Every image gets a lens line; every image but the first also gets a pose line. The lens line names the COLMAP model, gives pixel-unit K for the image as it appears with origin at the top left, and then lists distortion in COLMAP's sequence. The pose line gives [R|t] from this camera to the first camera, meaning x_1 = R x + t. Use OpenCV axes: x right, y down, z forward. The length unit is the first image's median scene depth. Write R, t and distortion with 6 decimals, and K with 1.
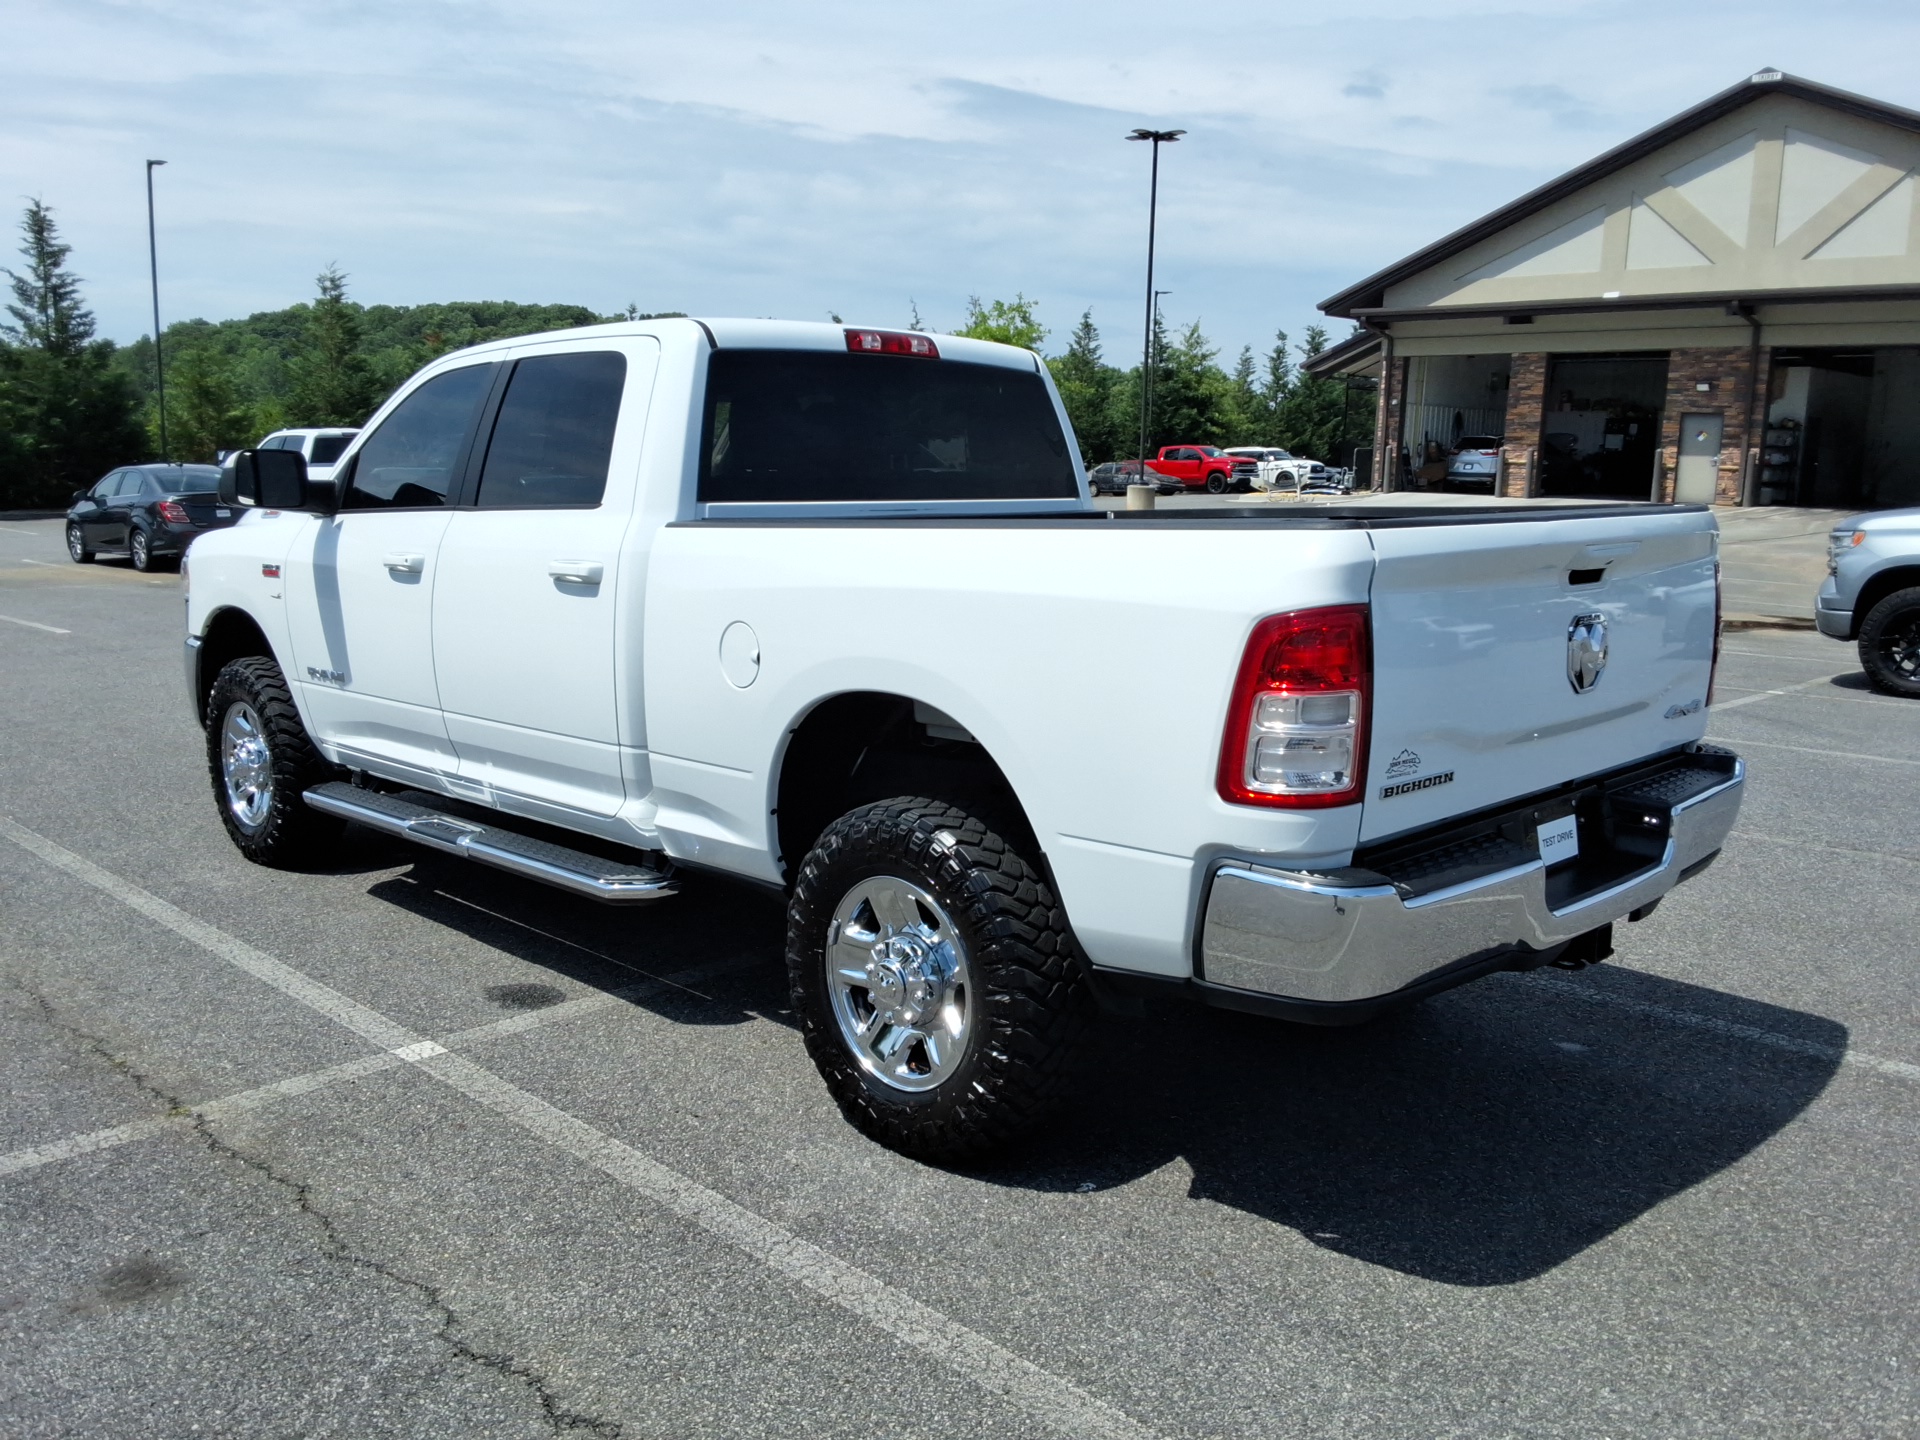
lens RADIAL K [[1535.3, 0, 972.3], [0, 1535.3, 726.0], [0, 0, 1]] dist [0.095301, -0.141637]
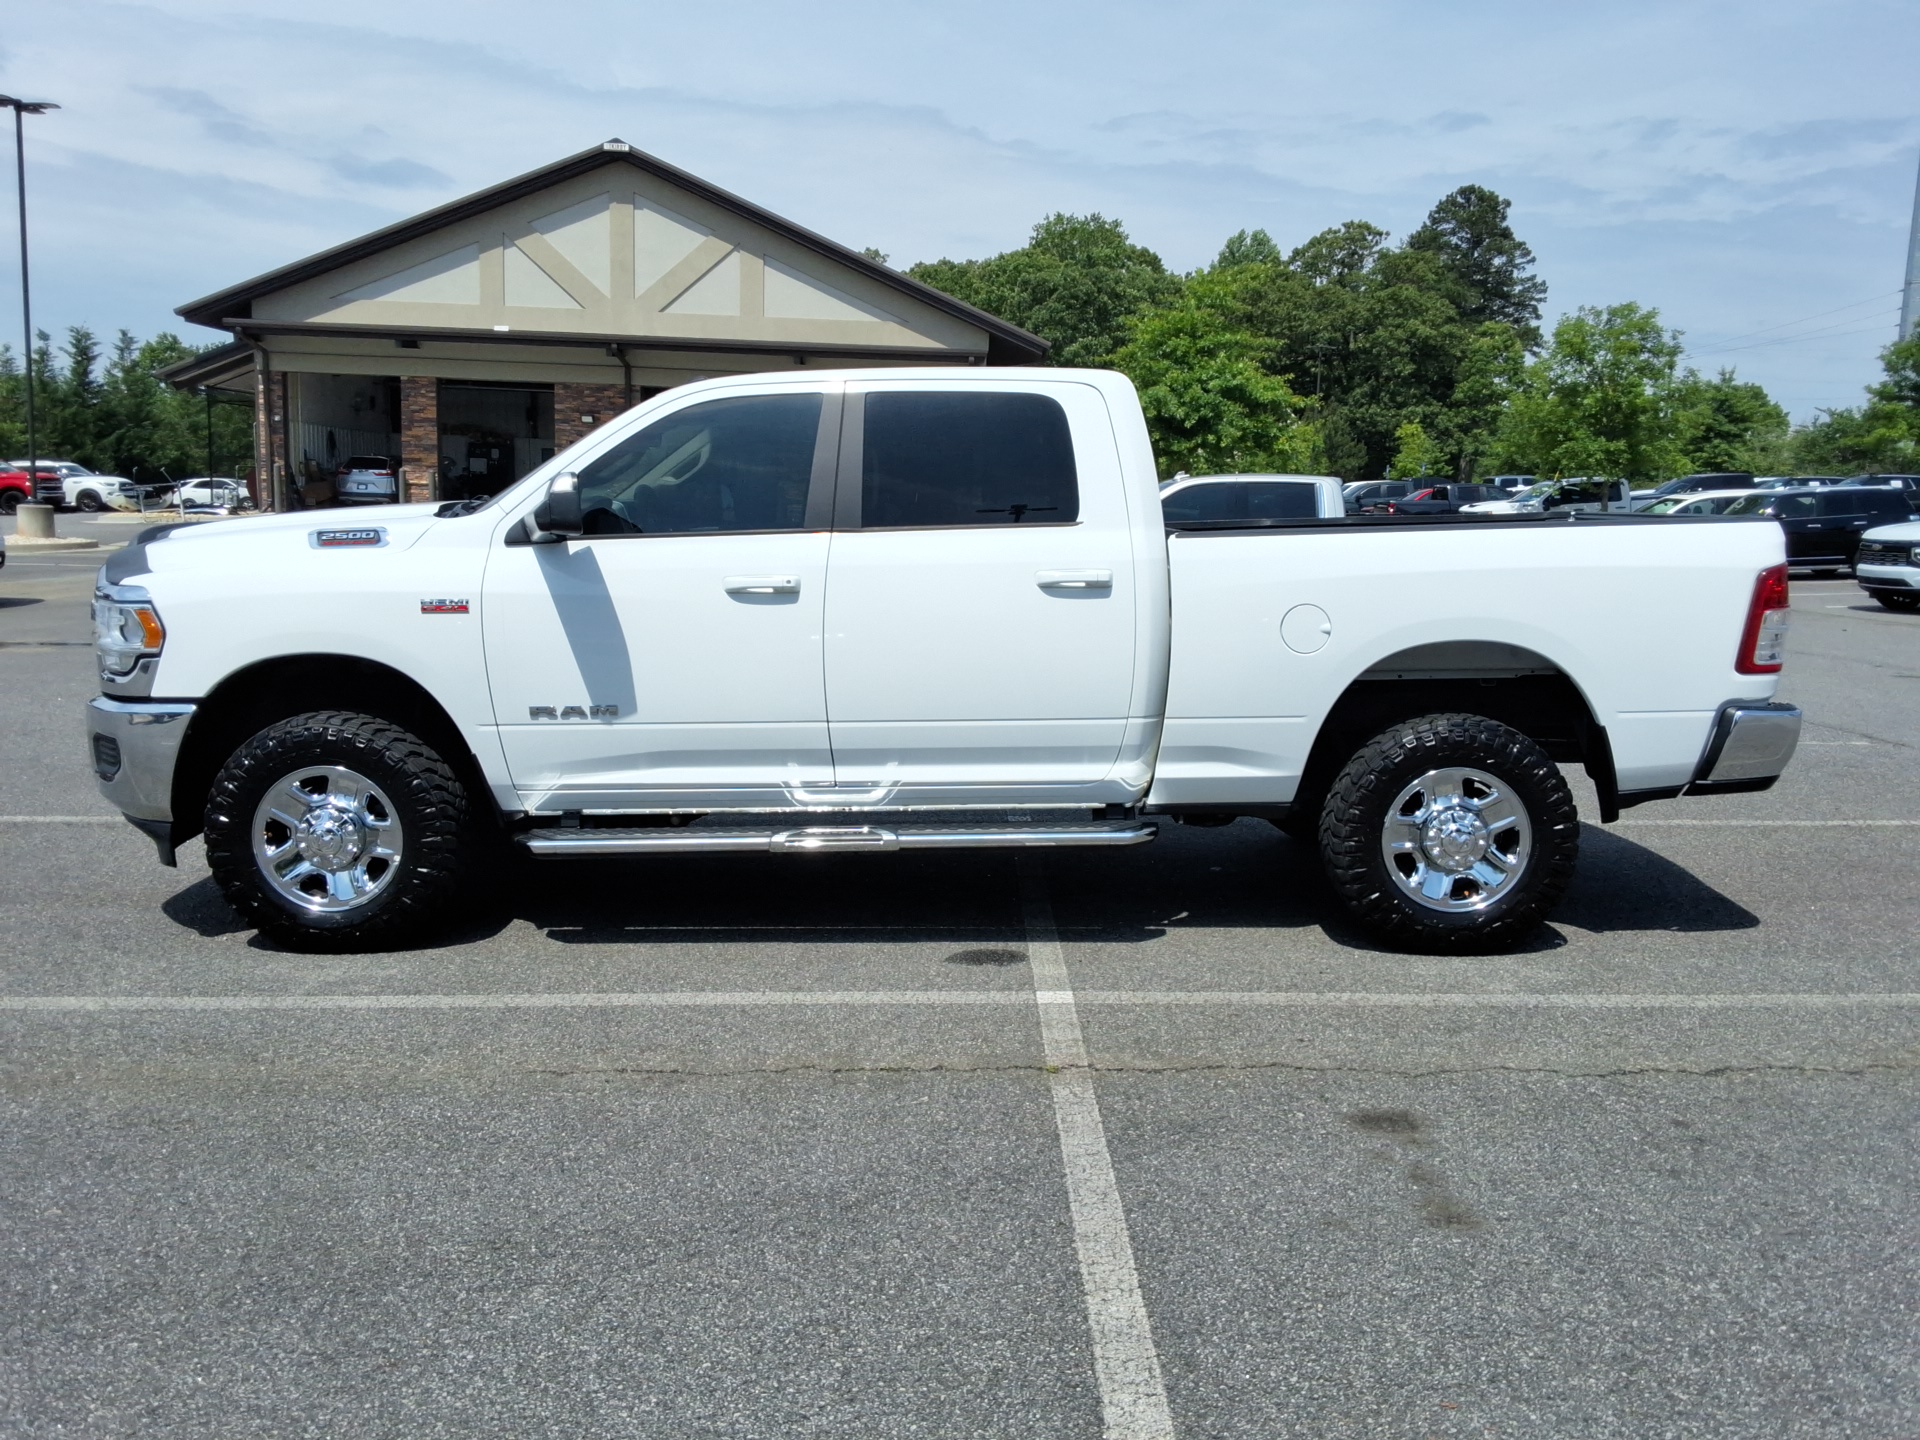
lens RADIAL K [[1535.3, 0, 978.7], [0, 1535.3, 733.9], [0, 0, 1]] dist [0.095301, -0.141637]
pose [[0.706674, -0.107408, 0.699339, -0.126566], [0.113014, 0.992855, 0.038288, -0.003806], [-0.698455, 0.051978, 0.713764, 0.023265]]
